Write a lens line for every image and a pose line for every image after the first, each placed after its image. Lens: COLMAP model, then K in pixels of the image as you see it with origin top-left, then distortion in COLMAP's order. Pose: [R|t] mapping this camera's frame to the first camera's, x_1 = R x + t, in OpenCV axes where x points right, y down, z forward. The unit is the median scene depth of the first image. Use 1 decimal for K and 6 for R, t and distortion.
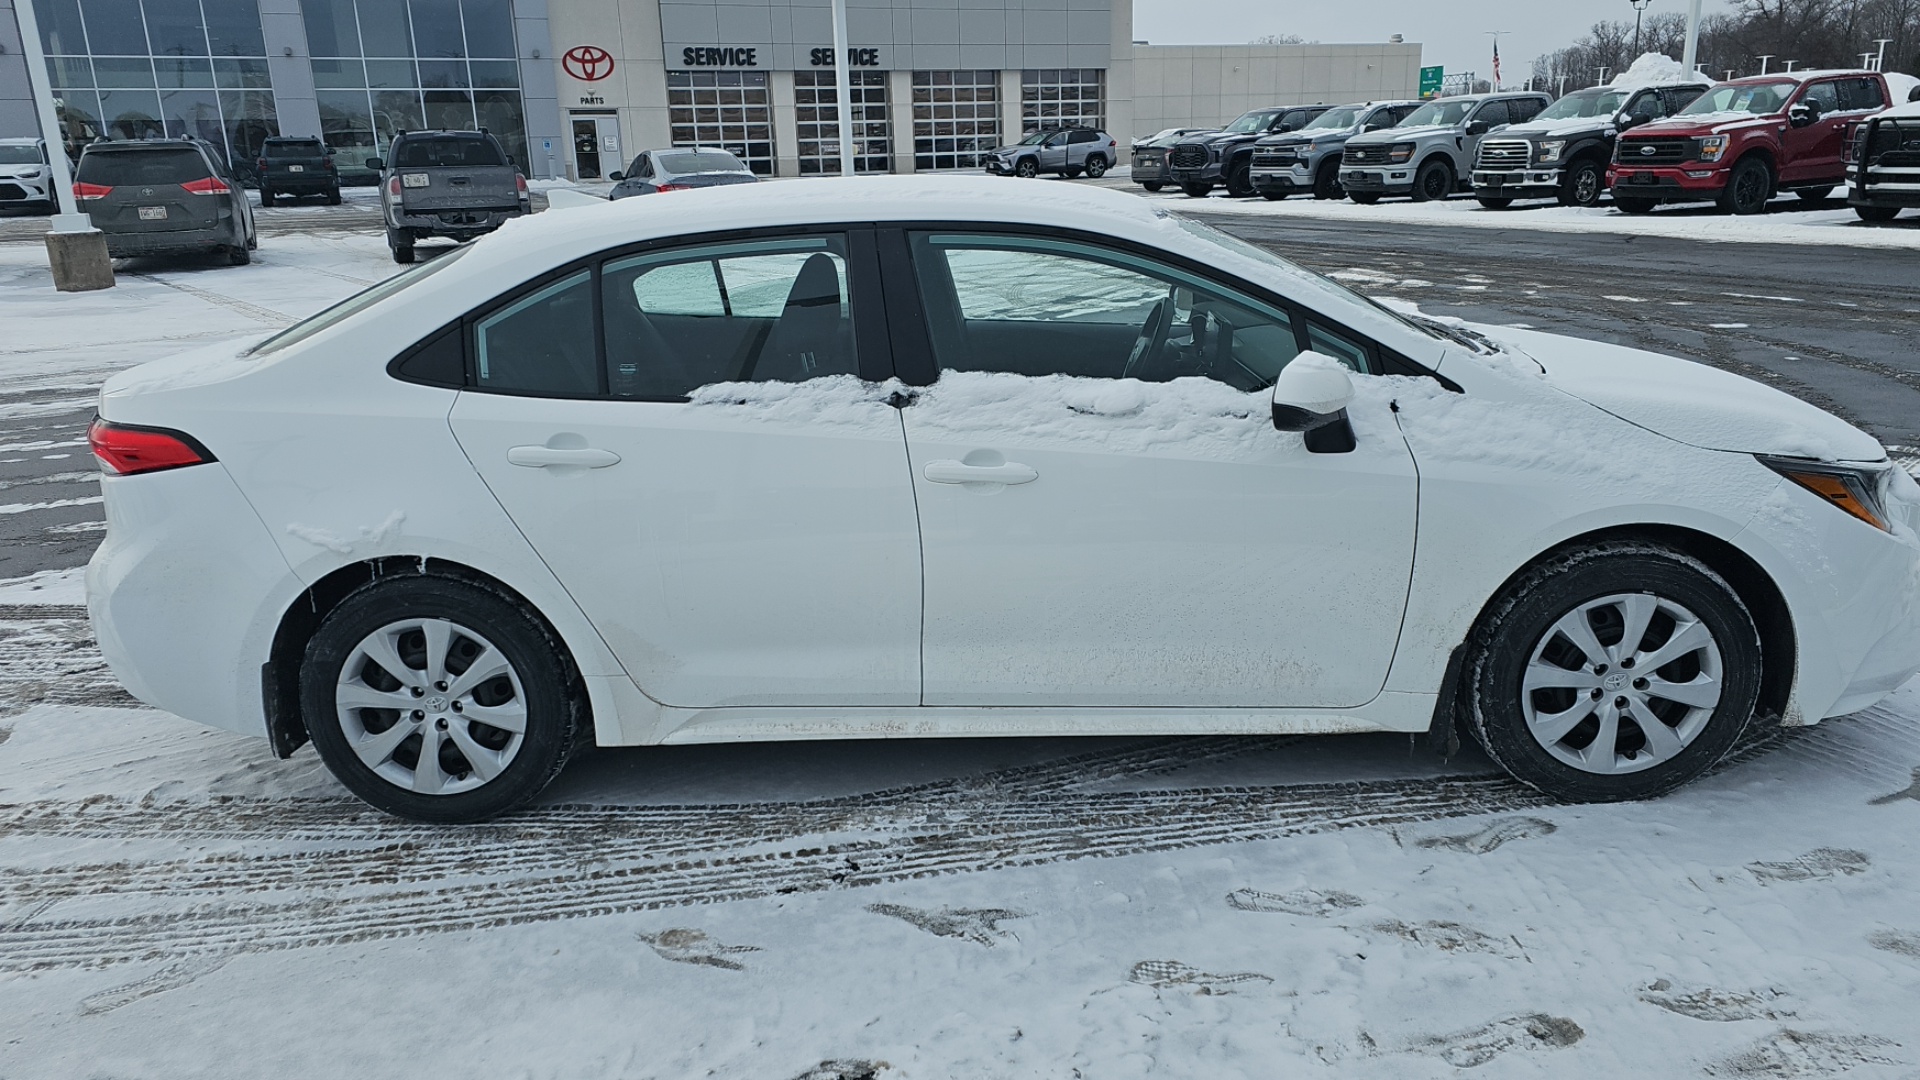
lens RADIAL K [[1343.8, 0, 963.9], [0, 1343.8, 536.9], [0, 0, 1]] dist [0.083000, -0.066779]
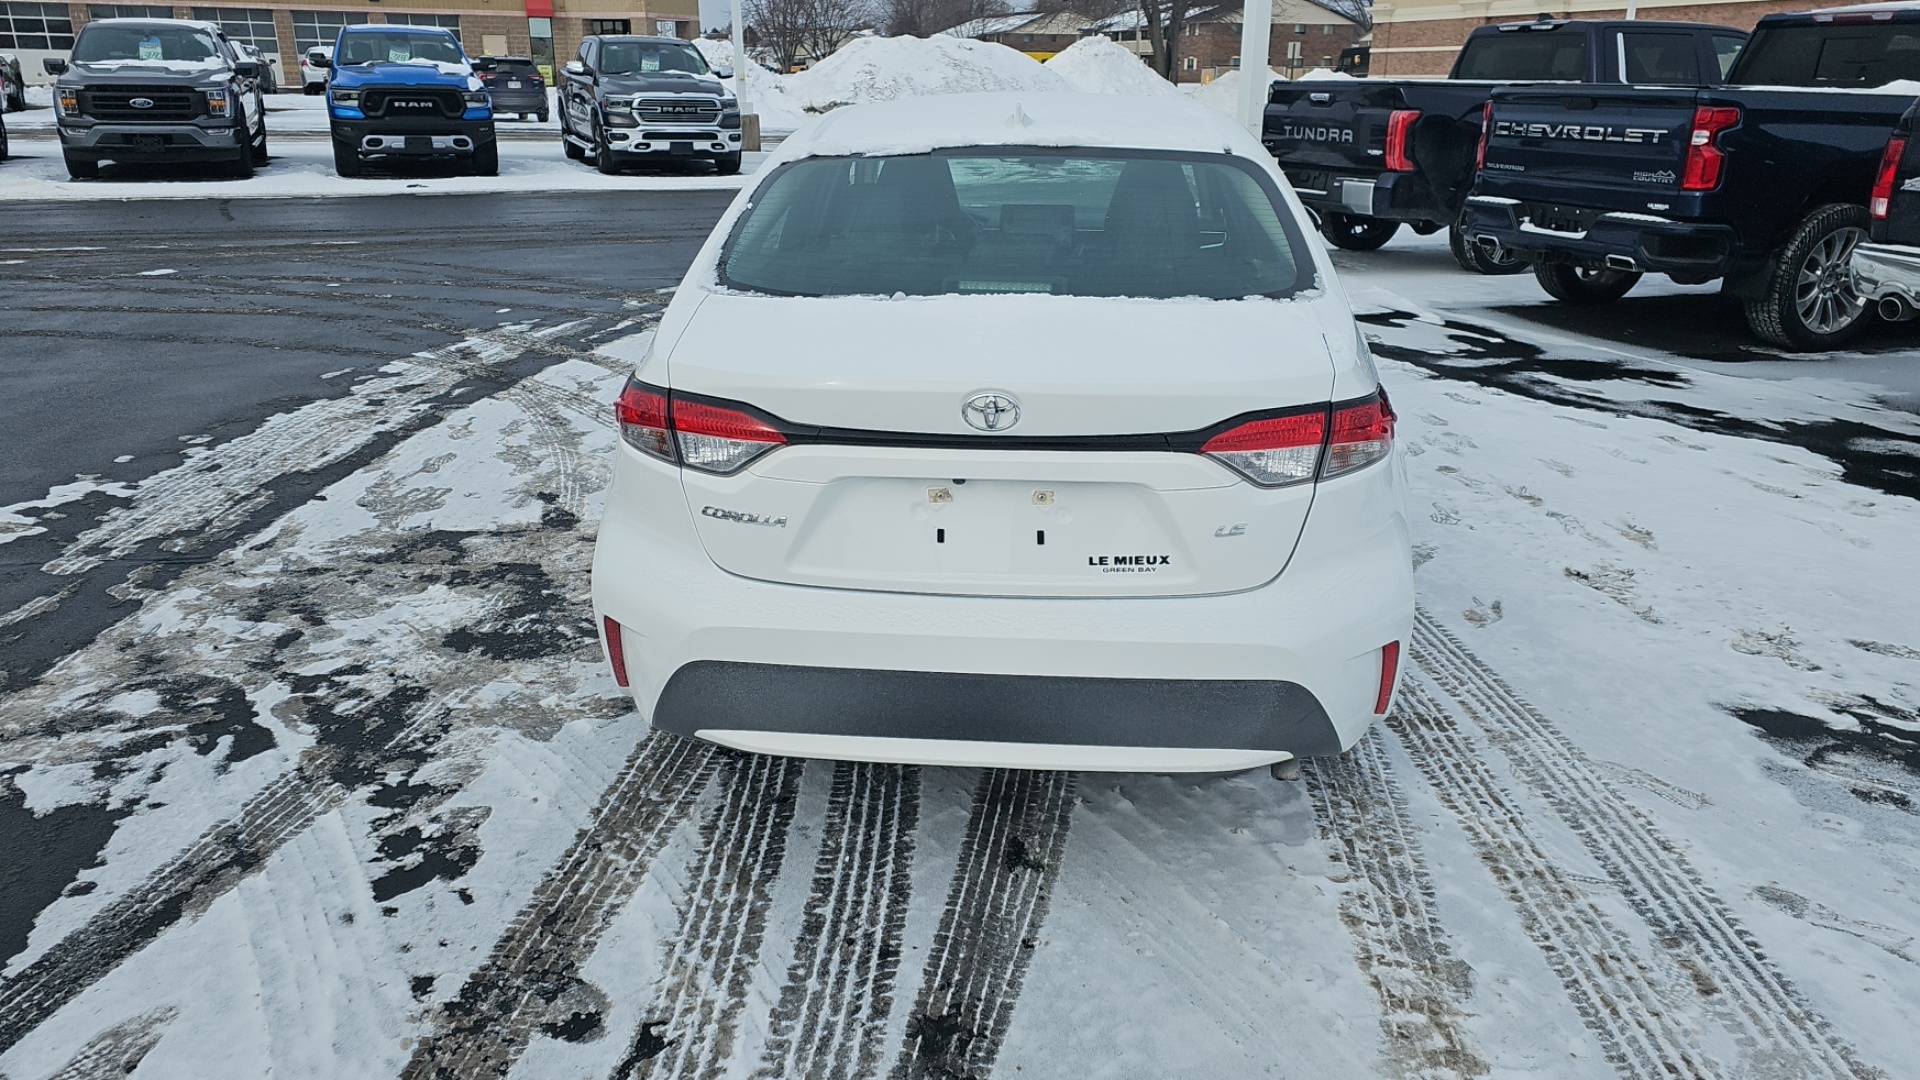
lens RADIAL K [[1375.0, 0, 960.0], [0, 1375.0, 540.0], [0, 0, 1]] dist [0.075382, -0.050653]
pose [[0.050777, -0.288191, 0.956226, -1.411608], [0.269295, 0.925948, 0.264766, -0.278148], [-0.961718, 0.244063, 0.124626, 1.145462]]
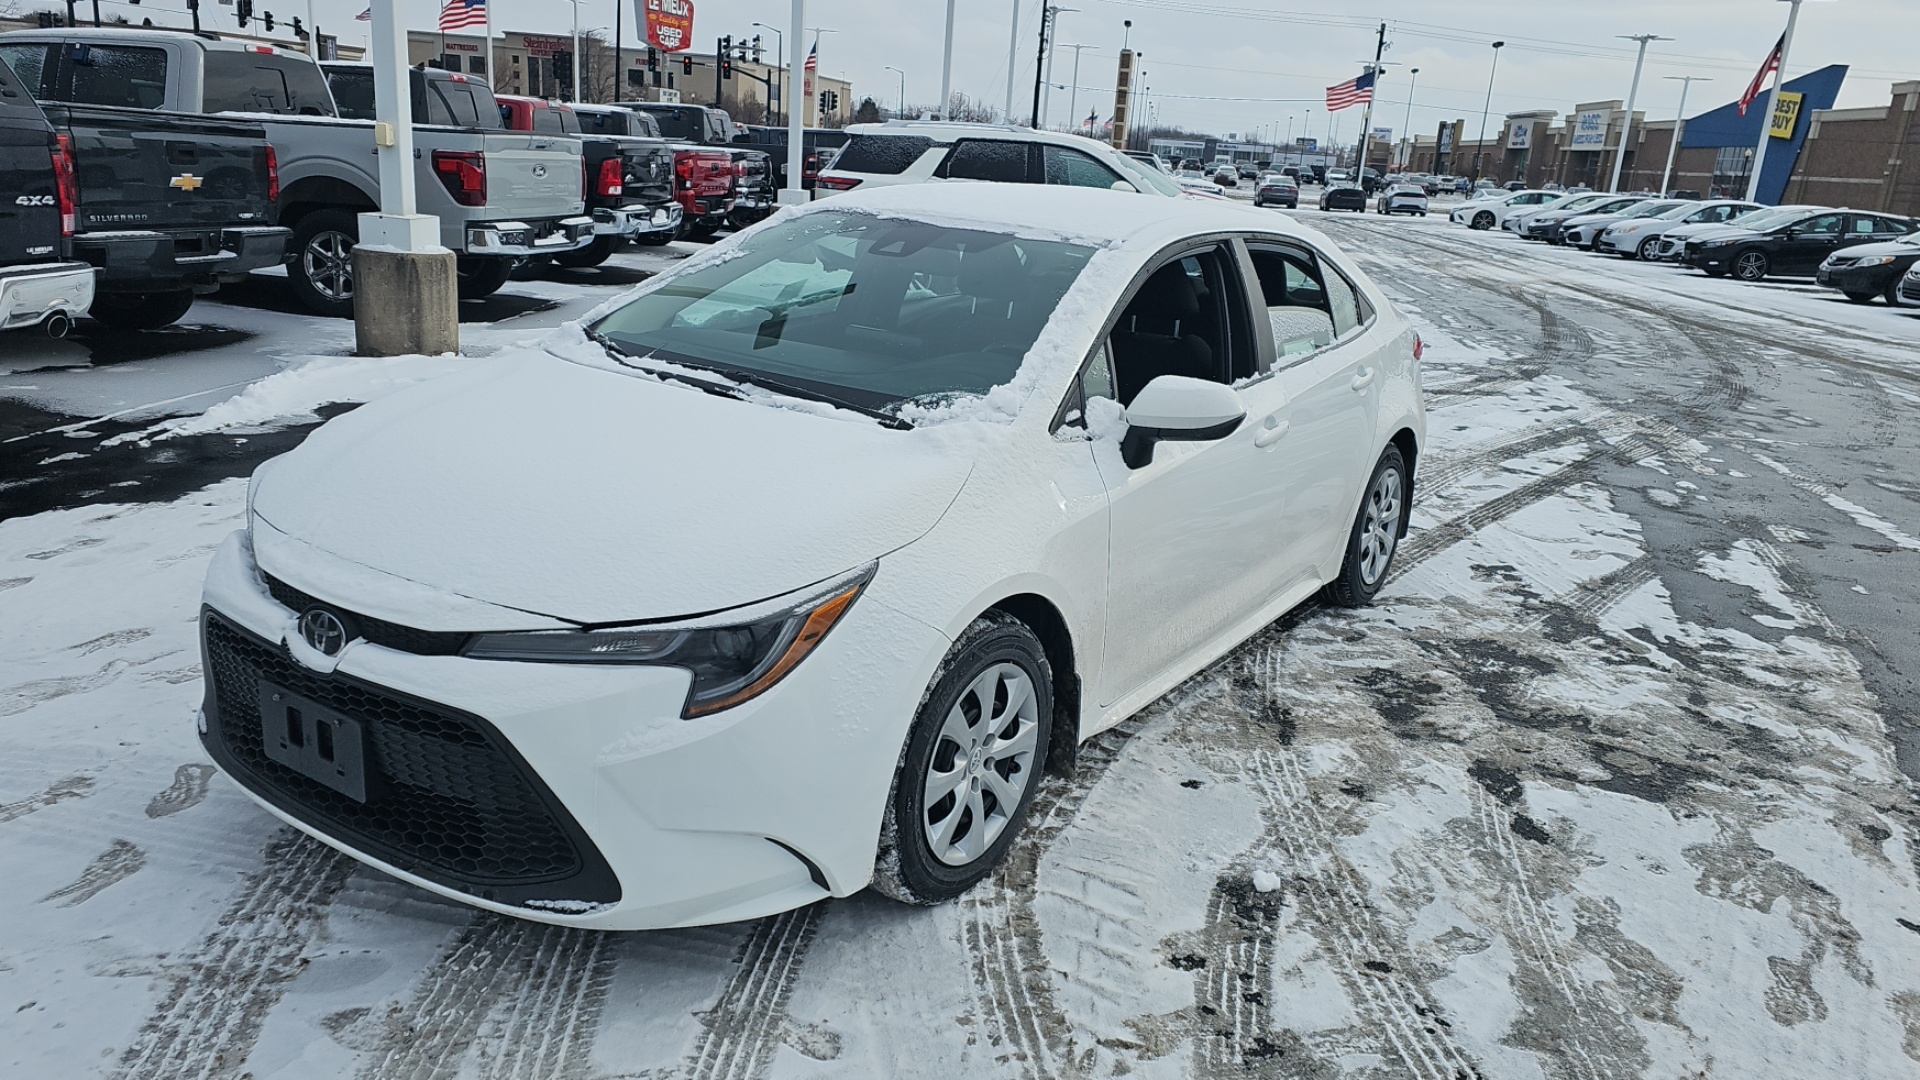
lens RADIAL K [[1371.4, 0, 973.4], [0, 1371.4, 550.6], [0, 0, 1]] dist [0.083959, -0.070691]
pose [[-0.527222, 0.236200, -0.816239, 1.194686], [-0.286723, 0.854800, 0.432558, -0.563078], [0.799892, 0.462088, -0.382945, 1.765261]]
